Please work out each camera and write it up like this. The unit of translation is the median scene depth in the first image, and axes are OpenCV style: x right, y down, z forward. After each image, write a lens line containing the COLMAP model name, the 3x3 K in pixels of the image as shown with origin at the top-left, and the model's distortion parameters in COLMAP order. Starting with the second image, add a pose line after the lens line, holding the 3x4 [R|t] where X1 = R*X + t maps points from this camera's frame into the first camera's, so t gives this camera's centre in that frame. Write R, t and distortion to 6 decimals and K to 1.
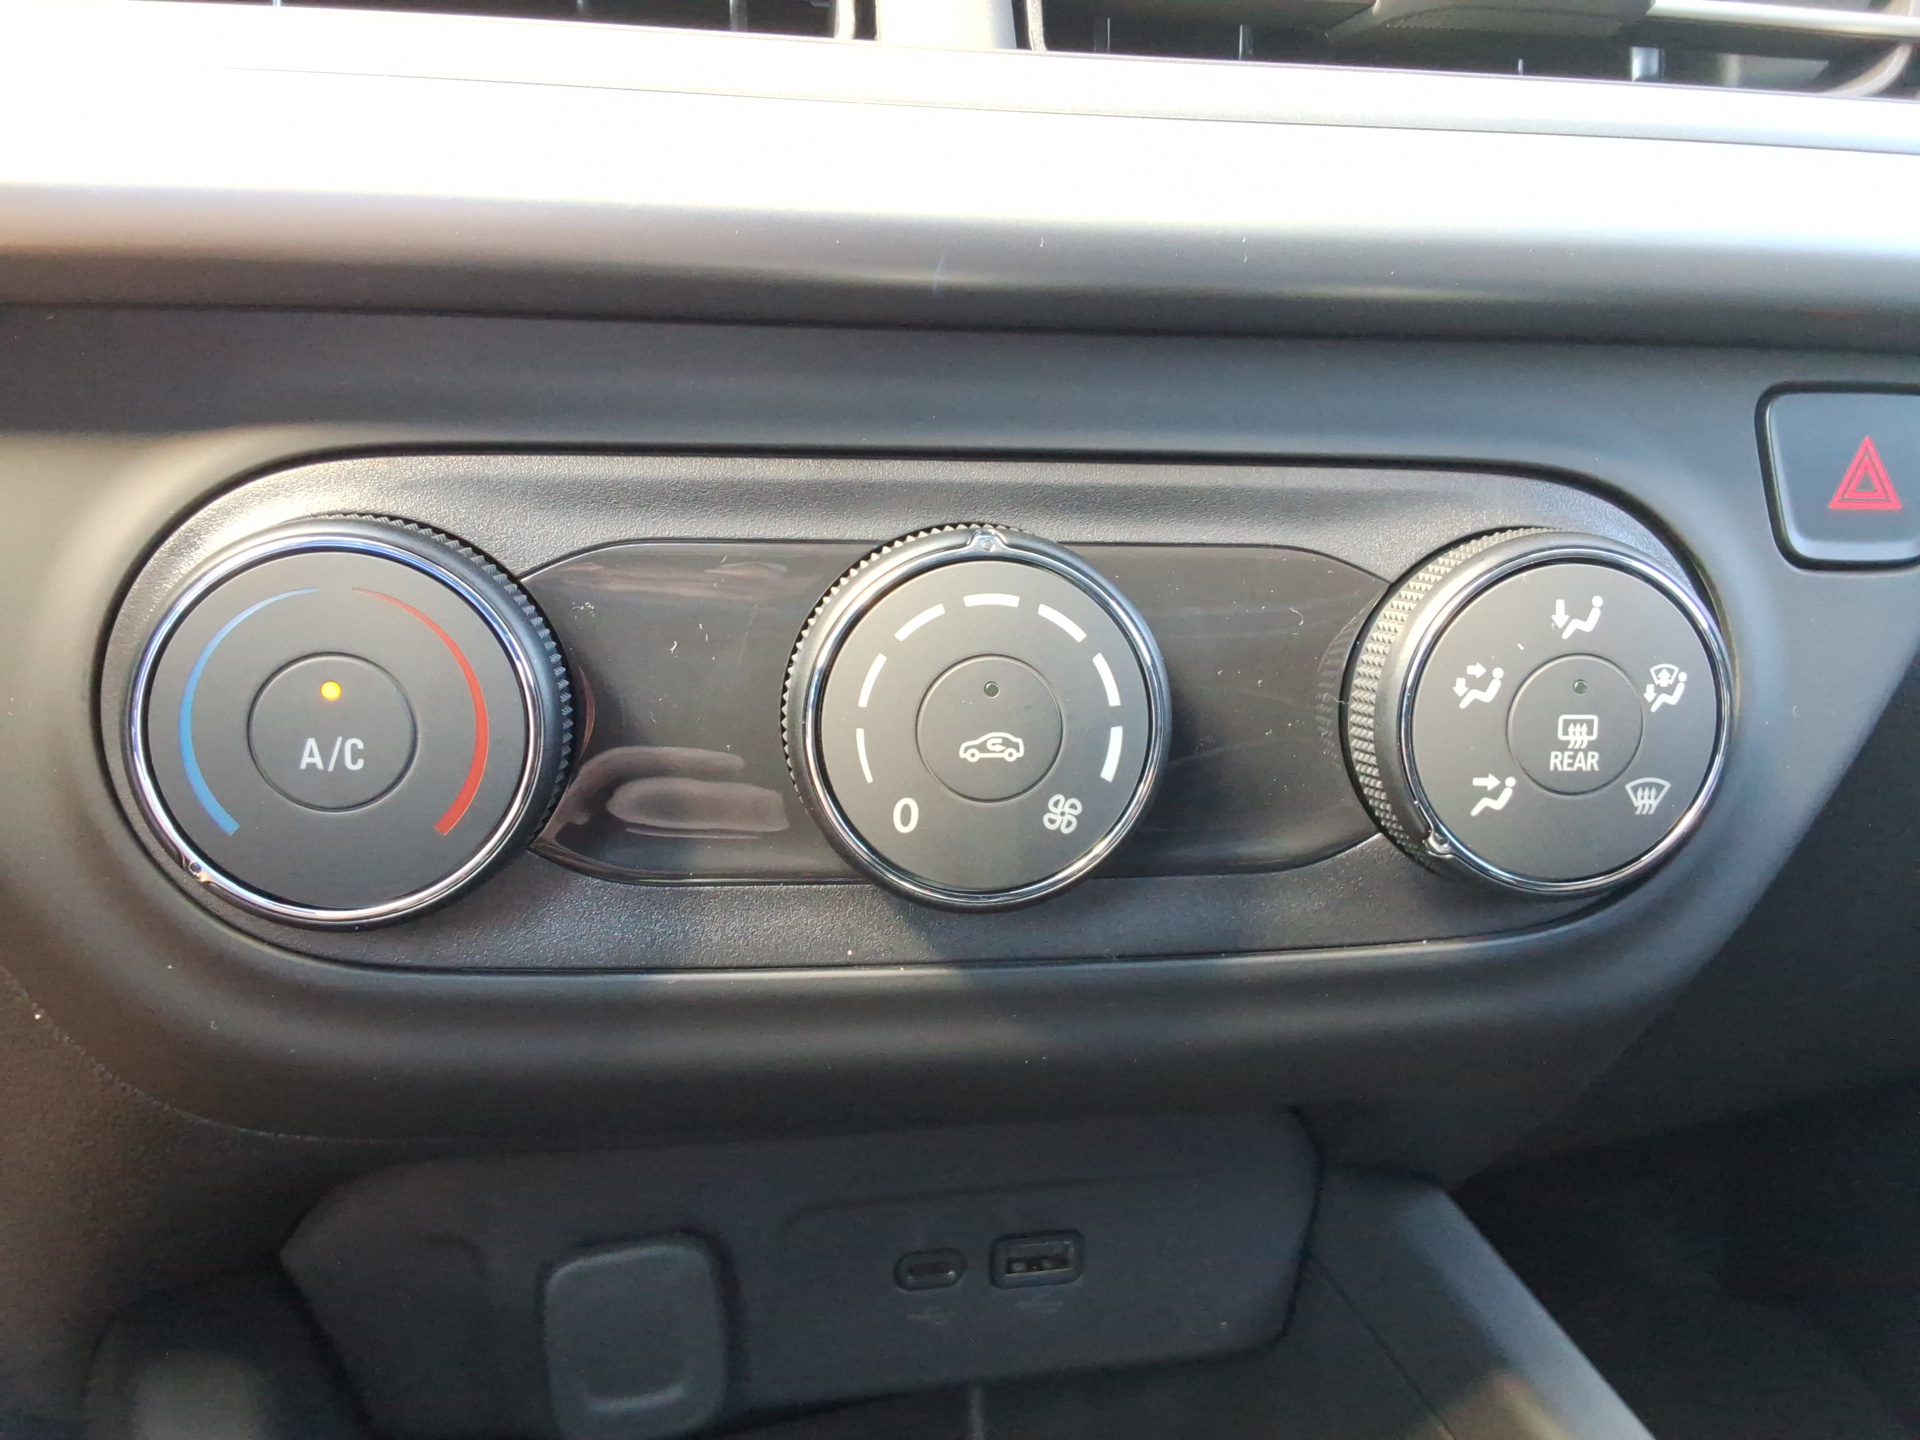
lens RADIAL K [[1537.1, 0, 957.0], [0, 1537.1, 715.8], [0, 0, 1]] dist [0.058217, 0.002159]
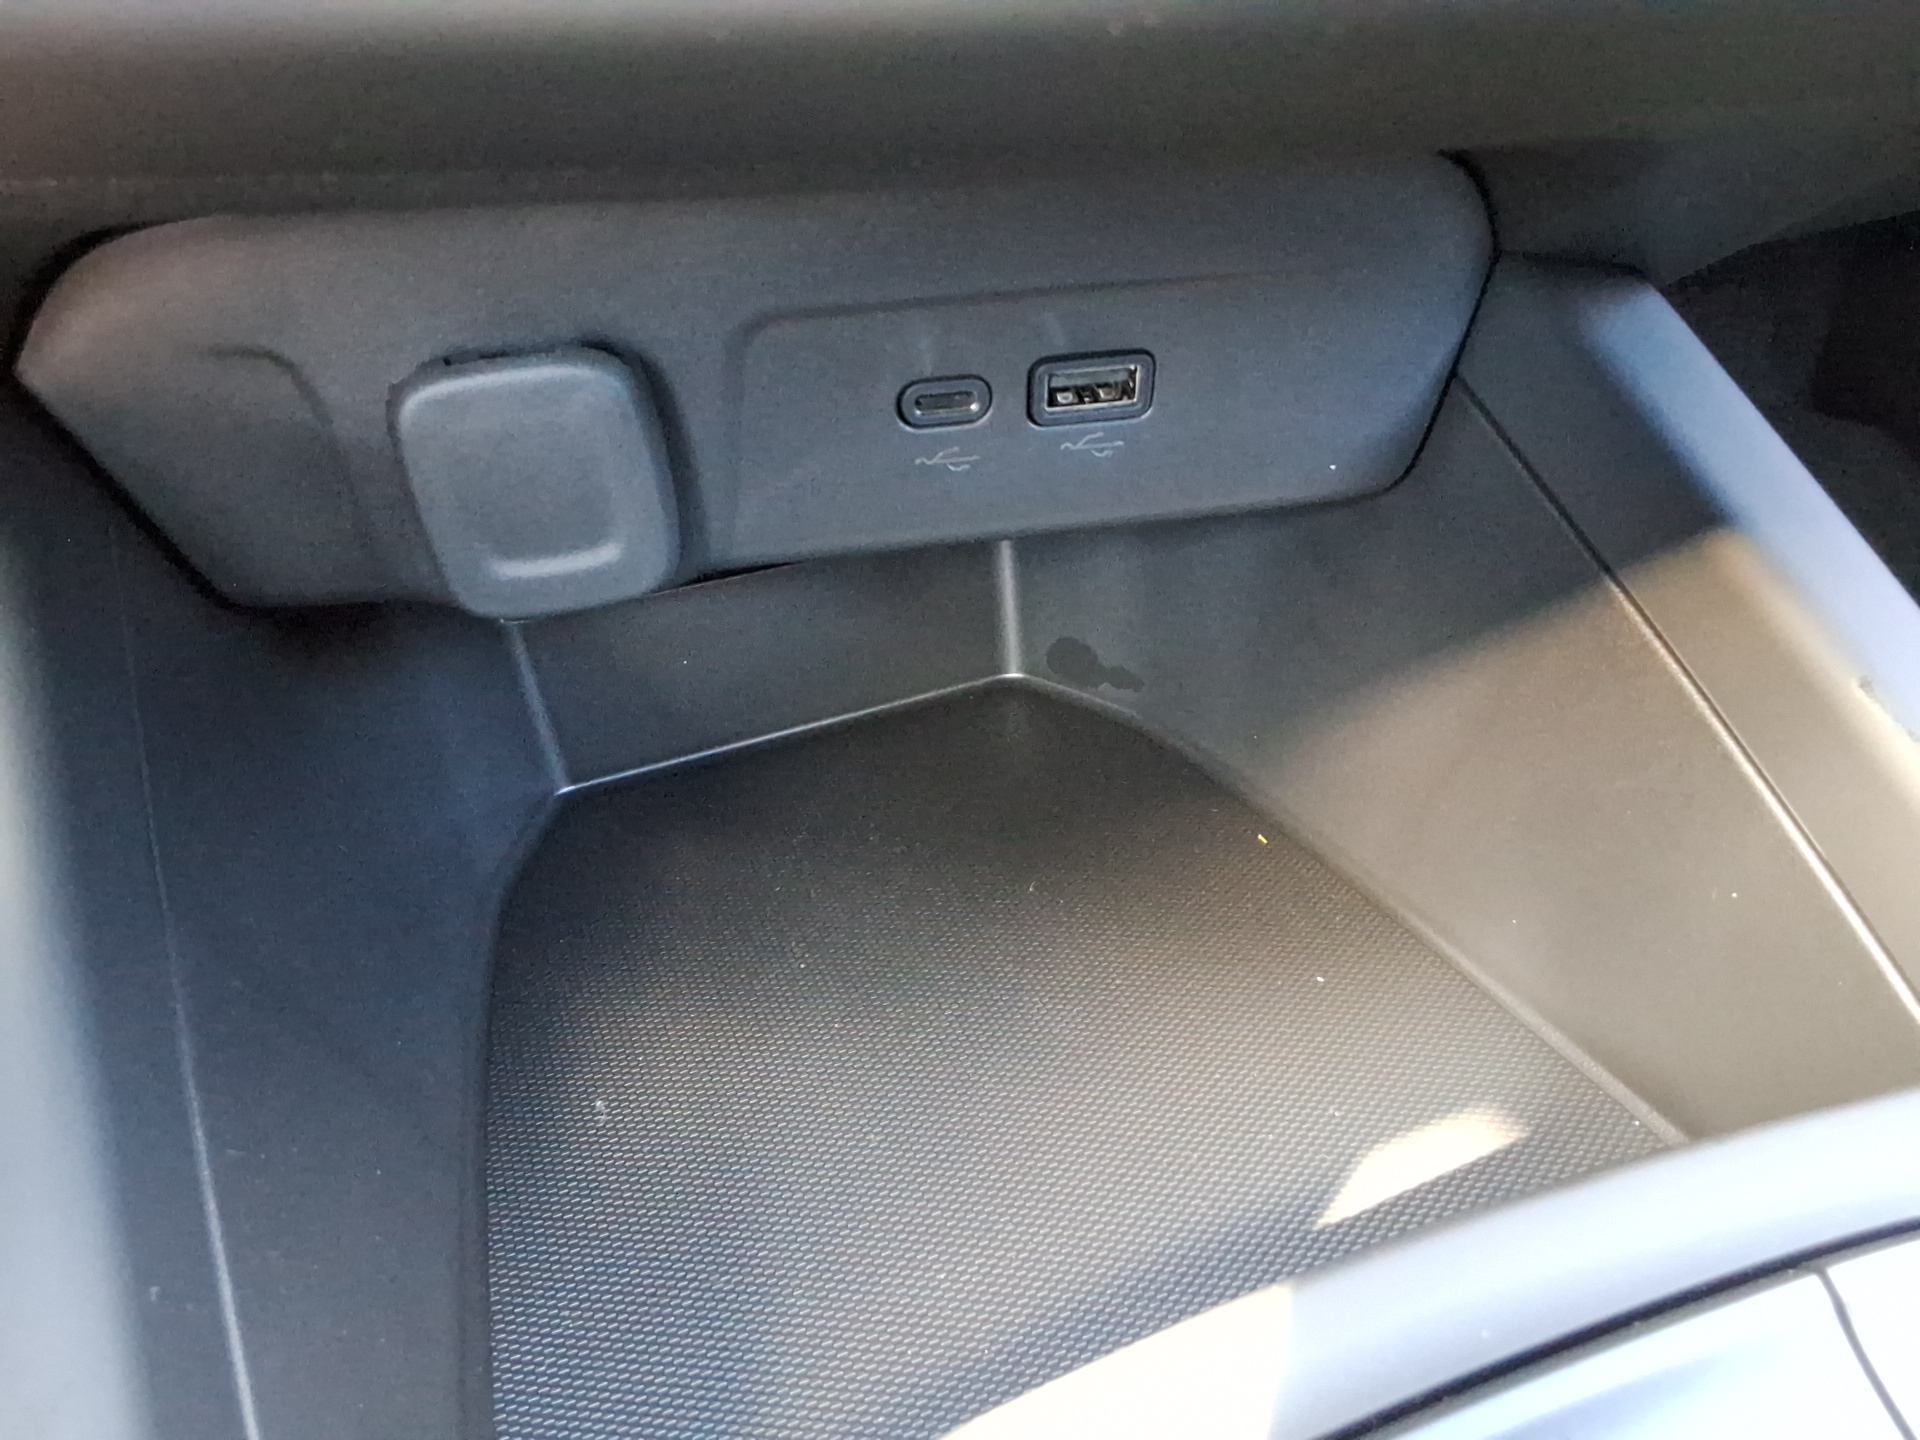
lens RADIAL K [[1549.8, 0, 959.1], [0, 1549.8, 718.3], [0, 0, 1]] dist [0.111873, -0.178471]
pose [[0.999772, 0.003782, -0.020998, 0.005298], [0.007584, 0.856885, 0.515452, 0.105665], [0.019942, -0.515494, 0.856661, 0.289931]]
